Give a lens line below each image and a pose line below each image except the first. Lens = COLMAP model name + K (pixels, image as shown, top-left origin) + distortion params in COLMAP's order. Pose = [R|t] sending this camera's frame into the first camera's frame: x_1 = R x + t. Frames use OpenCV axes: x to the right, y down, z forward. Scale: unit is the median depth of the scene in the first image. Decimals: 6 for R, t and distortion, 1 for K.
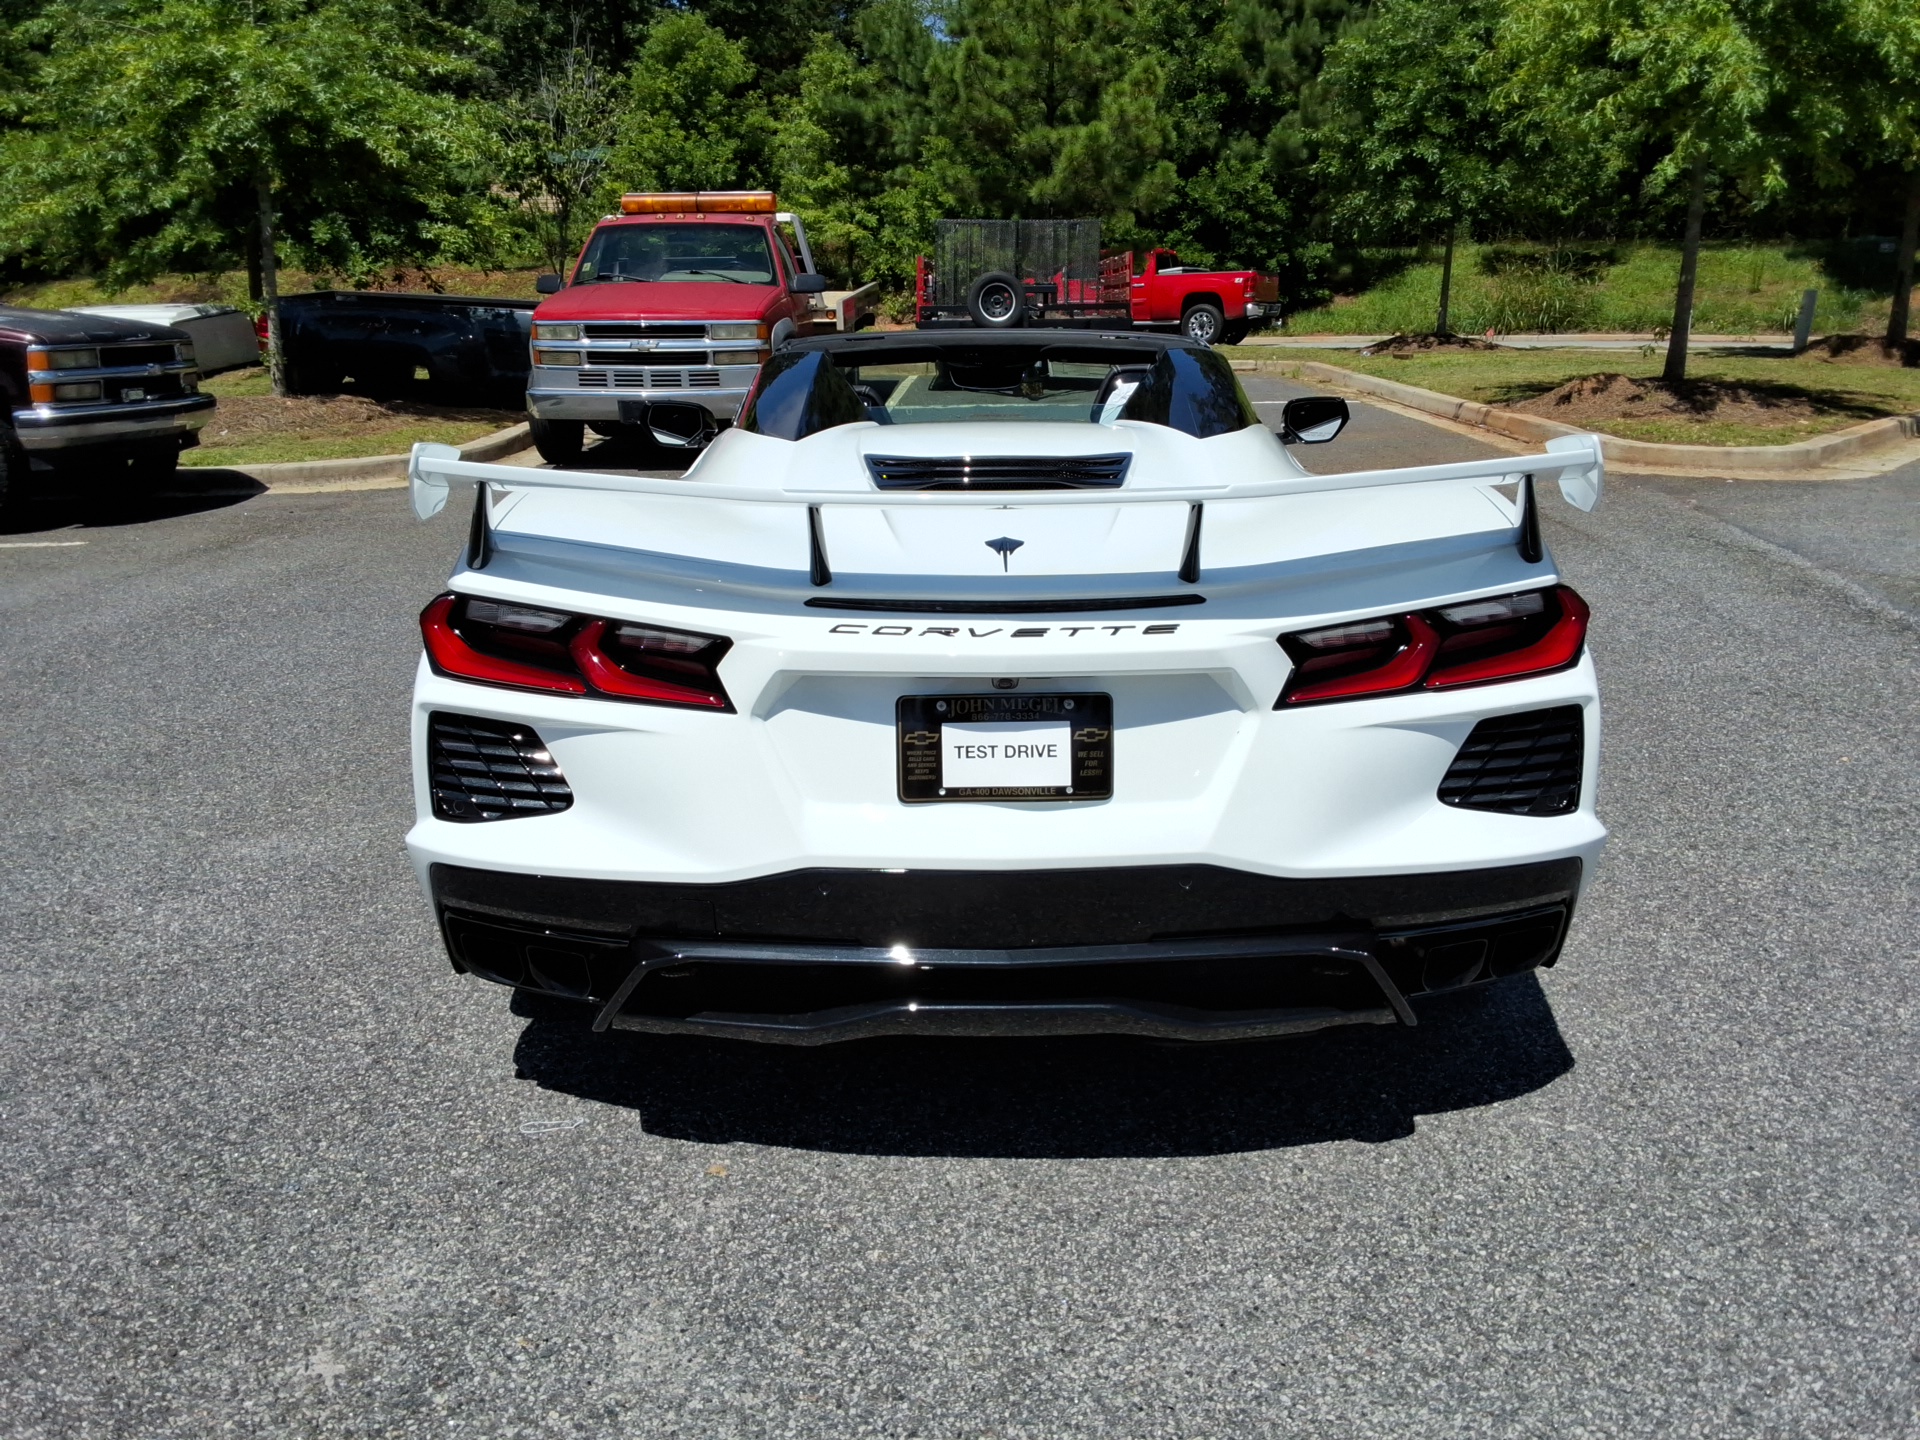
lens RADIAL K [[1535.5, 0, 978.2], [0, 1535.5, 710.0], [0, 0, 1]] dist [0.112734, -0.176809]
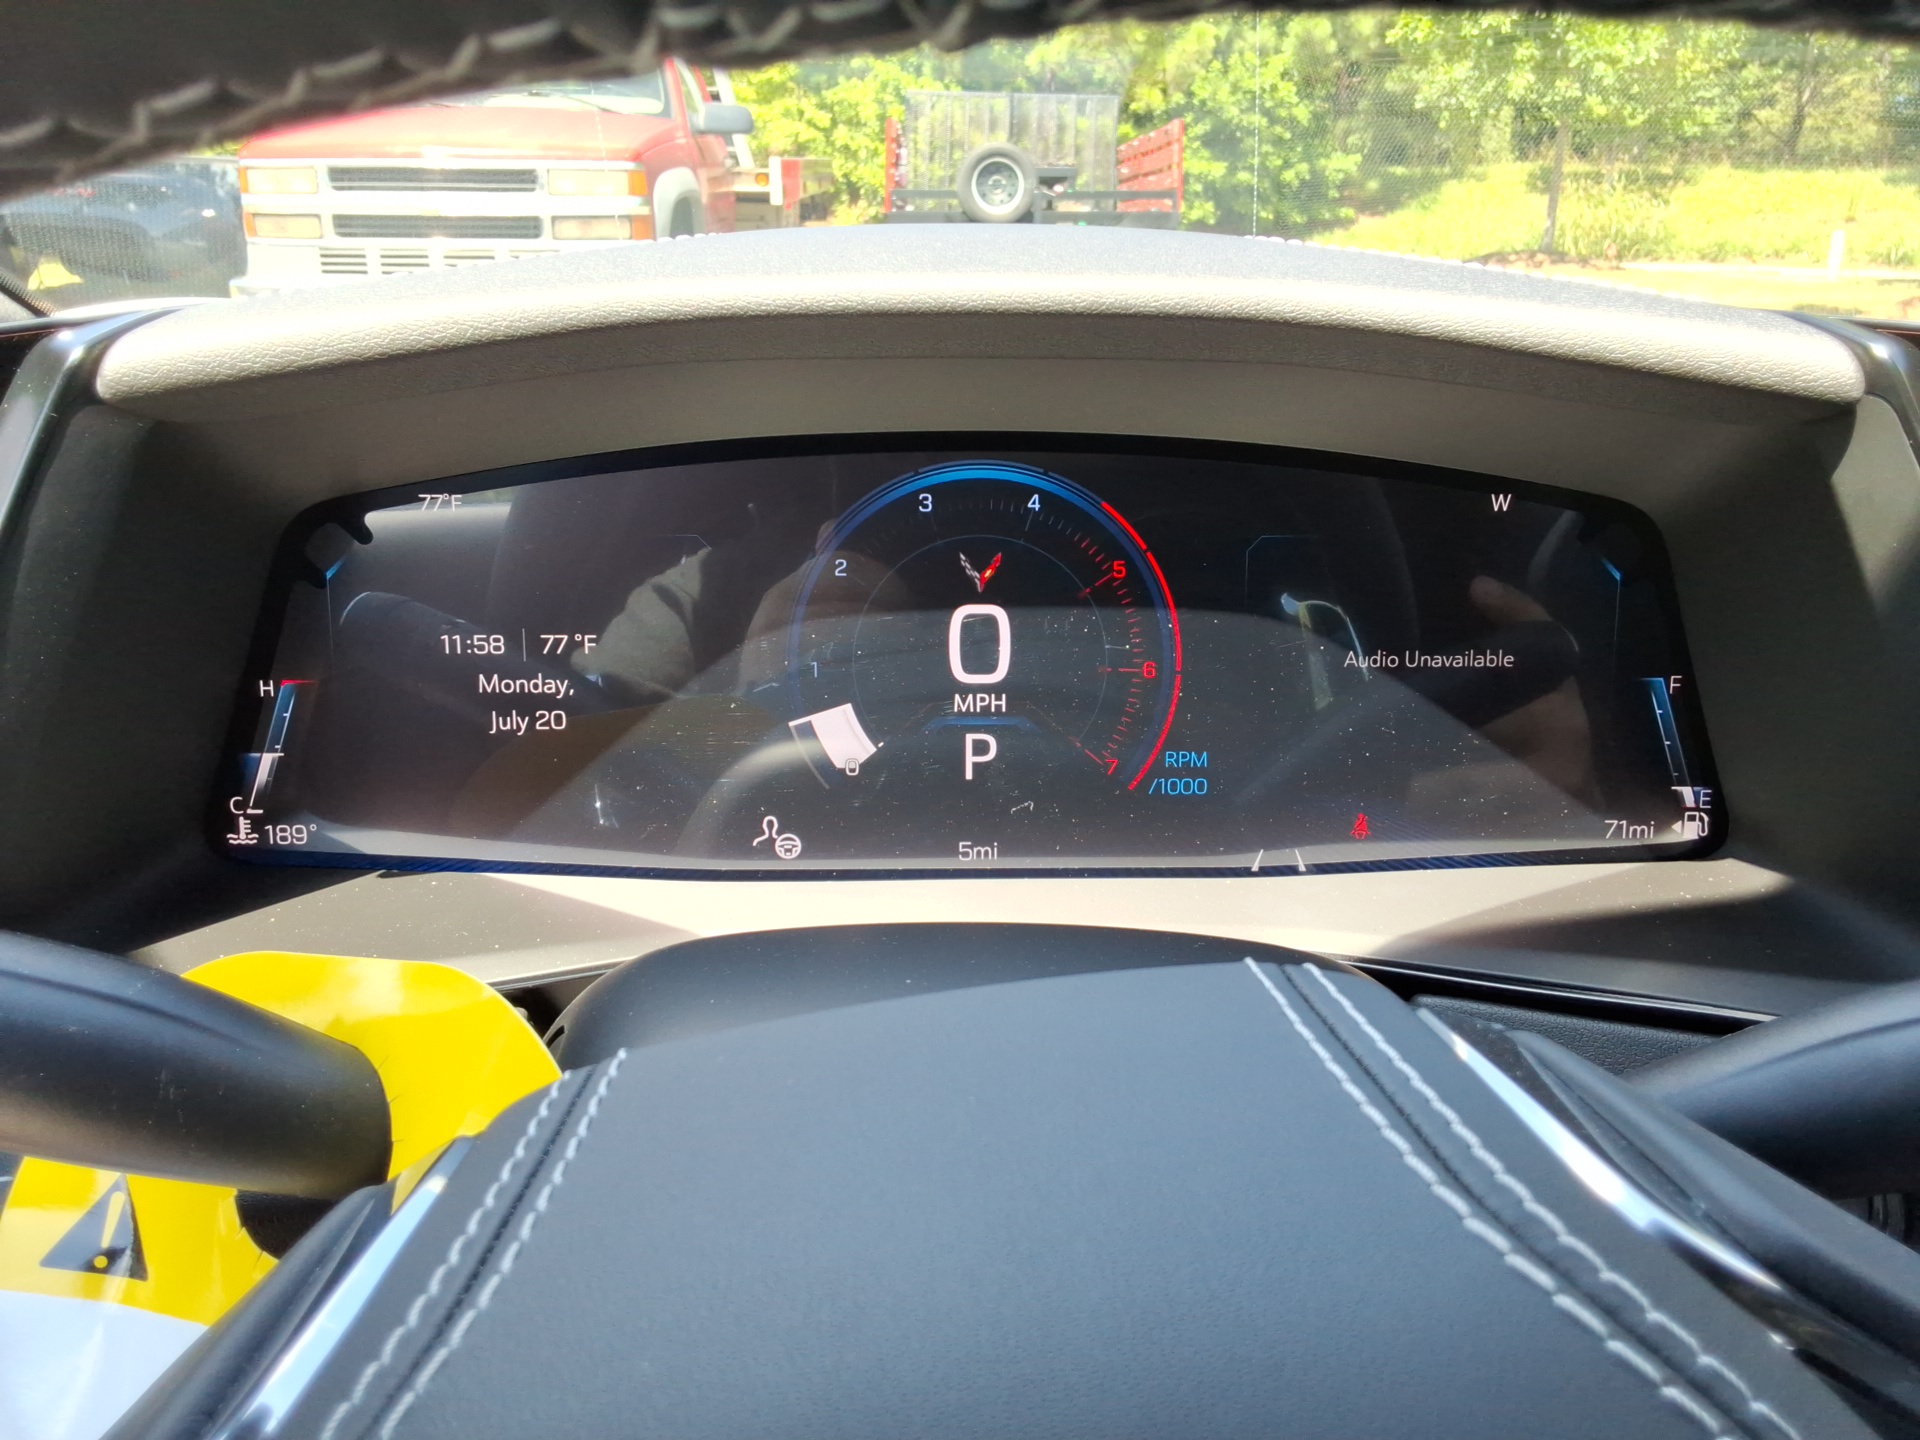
lens RADIAL K [[1571.1, 0, 986.3], [0, 1571.1, 697.6], [0, 0, 1]] dist [0.073270, -0.156779]
pose [[0.999304, 0.007675, 0.036517, -0.024713], [-0.008656, 0.999604, 0.026780, -0.059147], [-0.036297, -0.027078, 0.998974, 0.342998]]
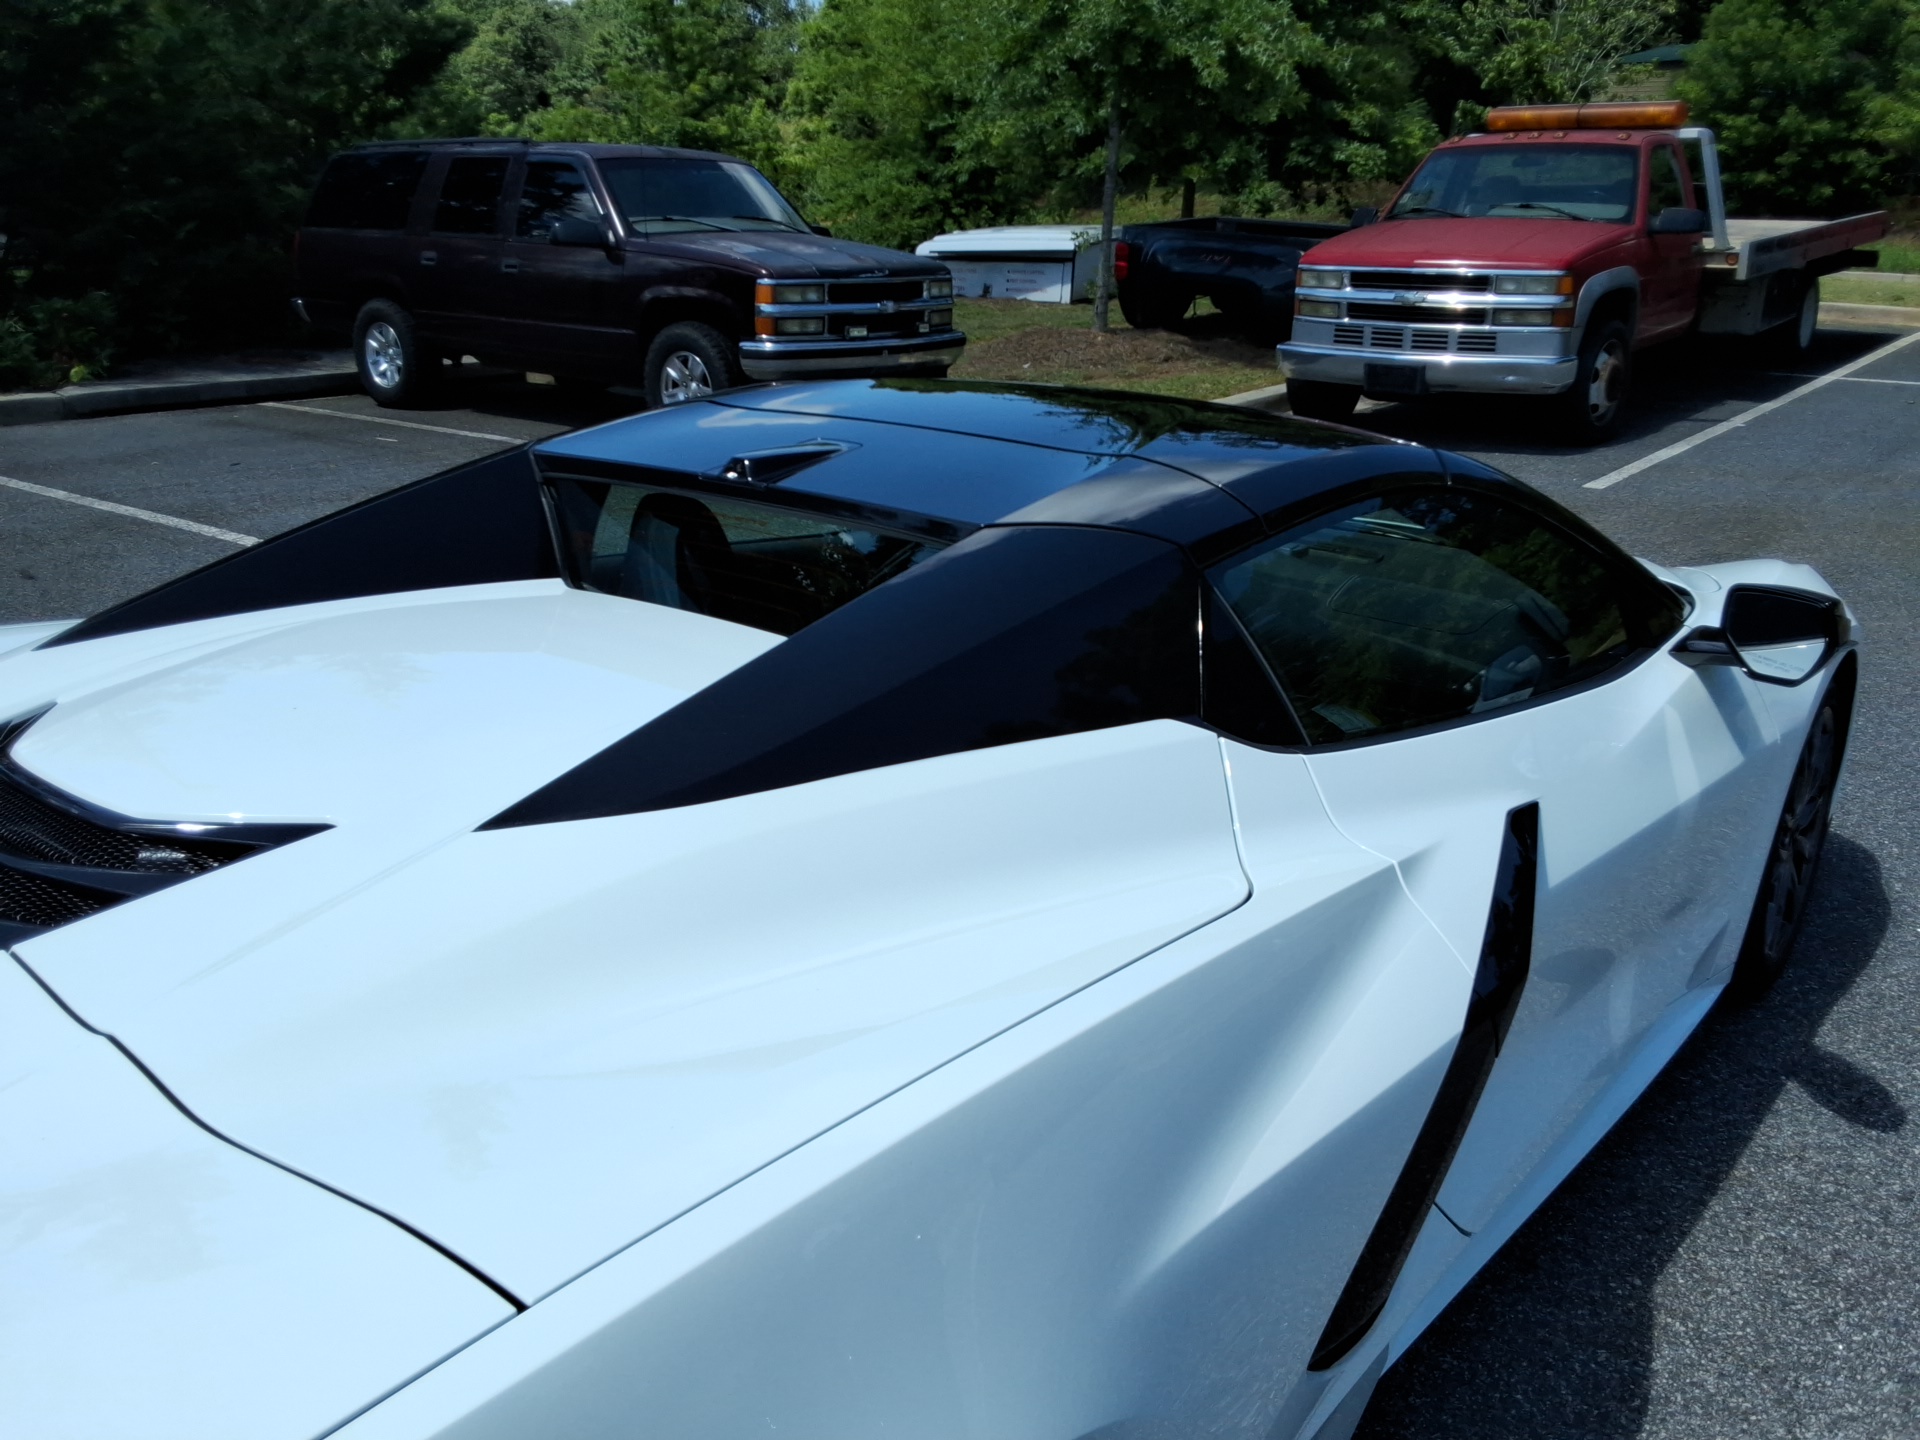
lens RADIAL K [[1535.5, 0, 978.2], [0, 1535.5, 710.0], [0, 0, 1]] dist [0.112734, -0.176809]
pose [[0.790642, 0.207828, -0.575928, 0.107894], [-0.175688, 0.978081, 0.111761, -0.062500], [0.586531, 0.012820, 0.809825, 0.168621]]
